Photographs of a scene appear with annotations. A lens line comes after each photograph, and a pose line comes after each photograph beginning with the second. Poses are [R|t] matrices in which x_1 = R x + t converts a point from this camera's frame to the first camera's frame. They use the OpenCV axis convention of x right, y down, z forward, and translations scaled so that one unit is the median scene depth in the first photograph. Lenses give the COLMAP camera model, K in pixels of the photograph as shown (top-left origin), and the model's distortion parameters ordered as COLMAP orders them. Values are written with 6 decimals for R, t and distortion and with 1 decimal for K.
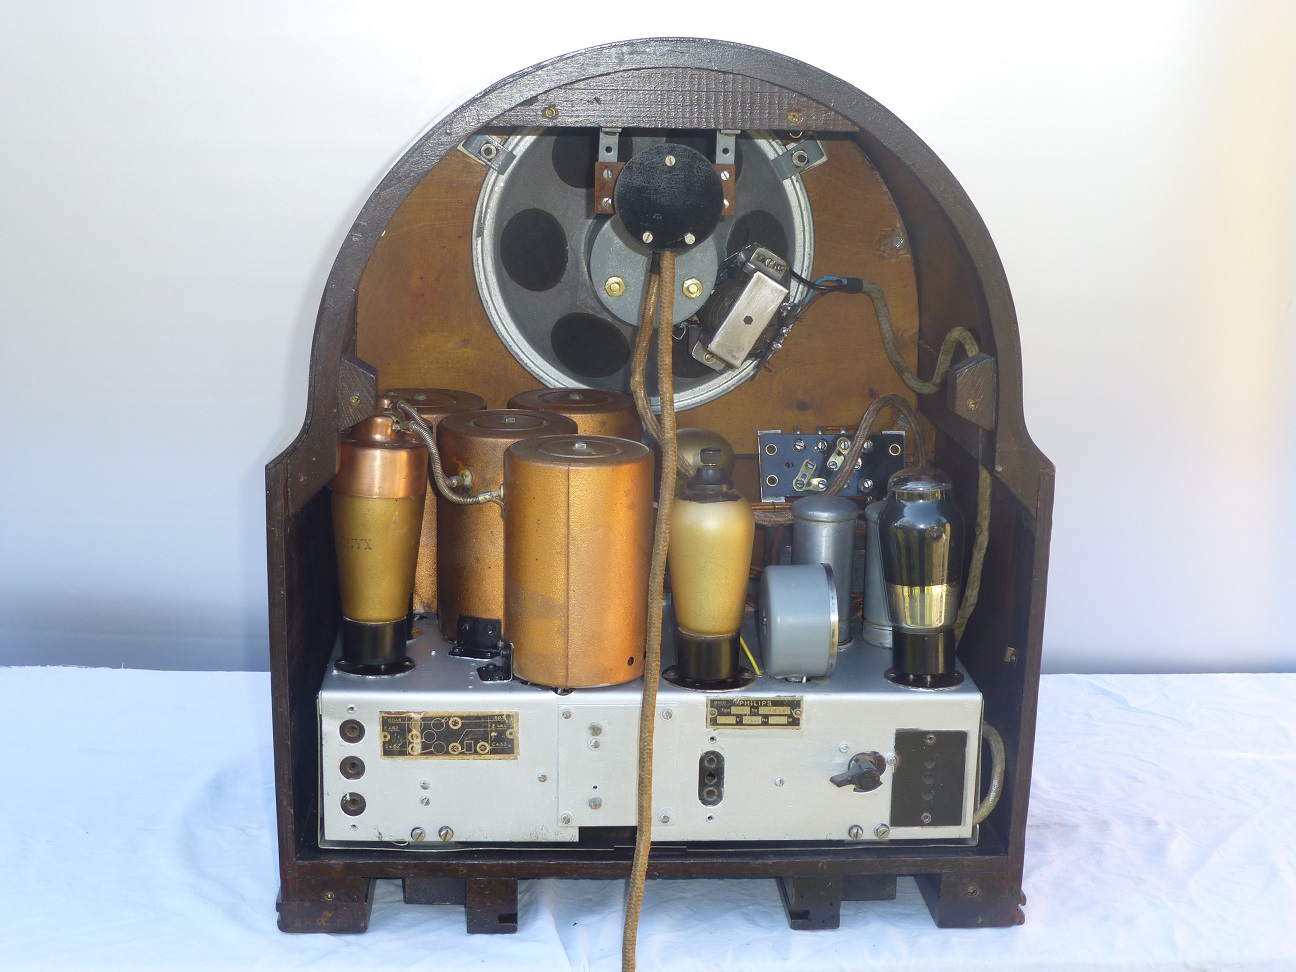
lens RADIAL K [[2046.6, 0, 648.0], [0, 2046.6, 486.0], [0, 0, 1]] dist [0.007236, -1.921259]
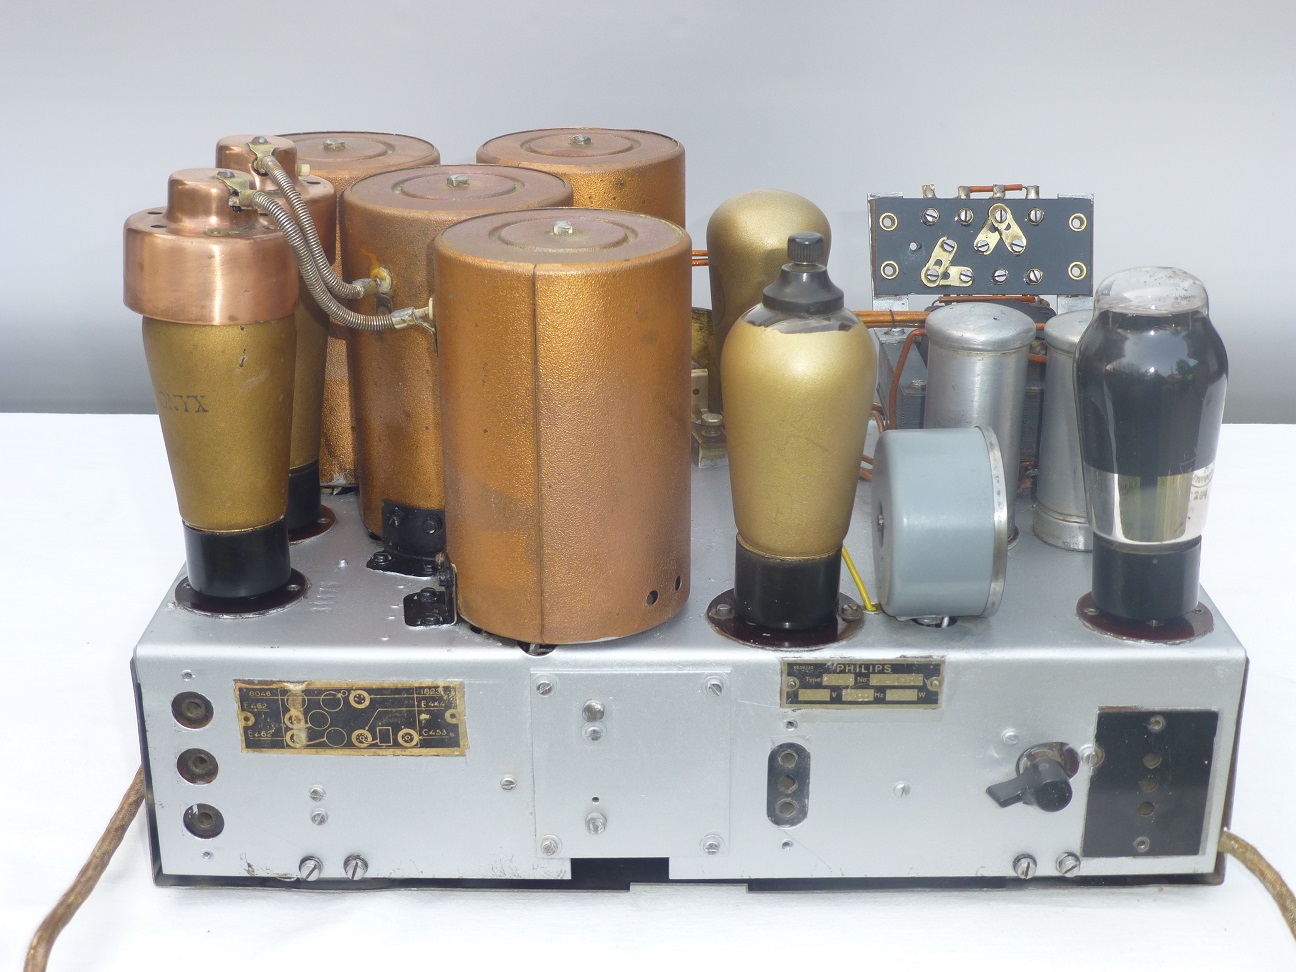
lens RADIAL K [[1795.2, 0, 648.0], [0, 1795.2, 486.0], [0, 0, 1]] dist [-0.087115, -0.000911]
pose [[0.998321, 0.003211, -0.057838, 0.019997], [0.005356, 0.989068, 0.147361, -0.022395], [0.057679, -0.147423, 0.987390, 0.493174]]
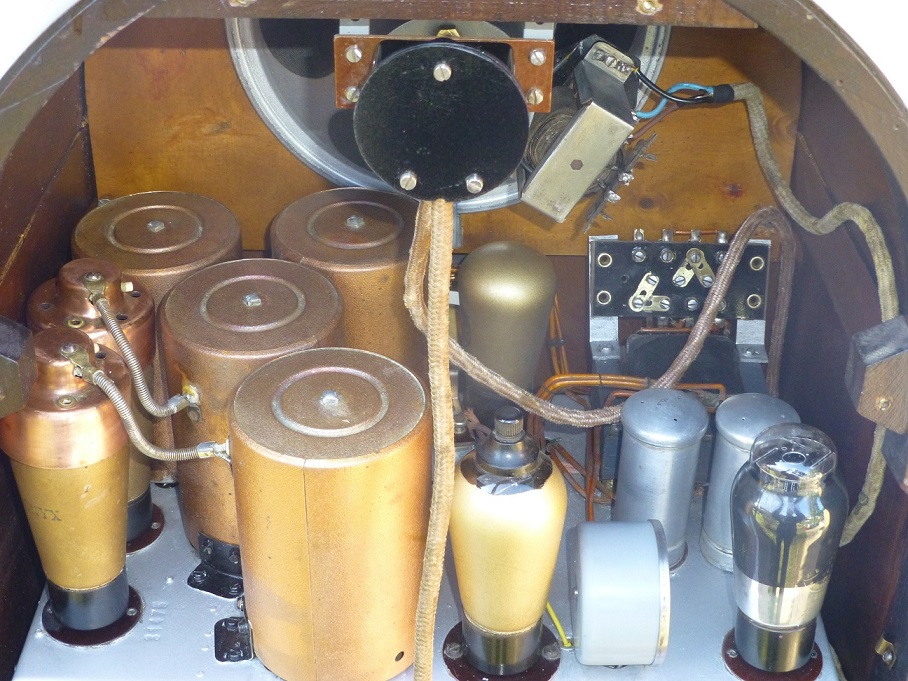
lens RADIAL K [[1433.9, 0, 454.0], [0, 1433.9, 340.5], [0, 0, 1]] dist [0.007236, -1.921259]
pose [[0.998120, 0.033007, -0.051652, 0.036317], [-0.012943, 0.937131, 0.348737, -0.217028], [0.059916, -0.347413, 0.935796, 0.532231]]
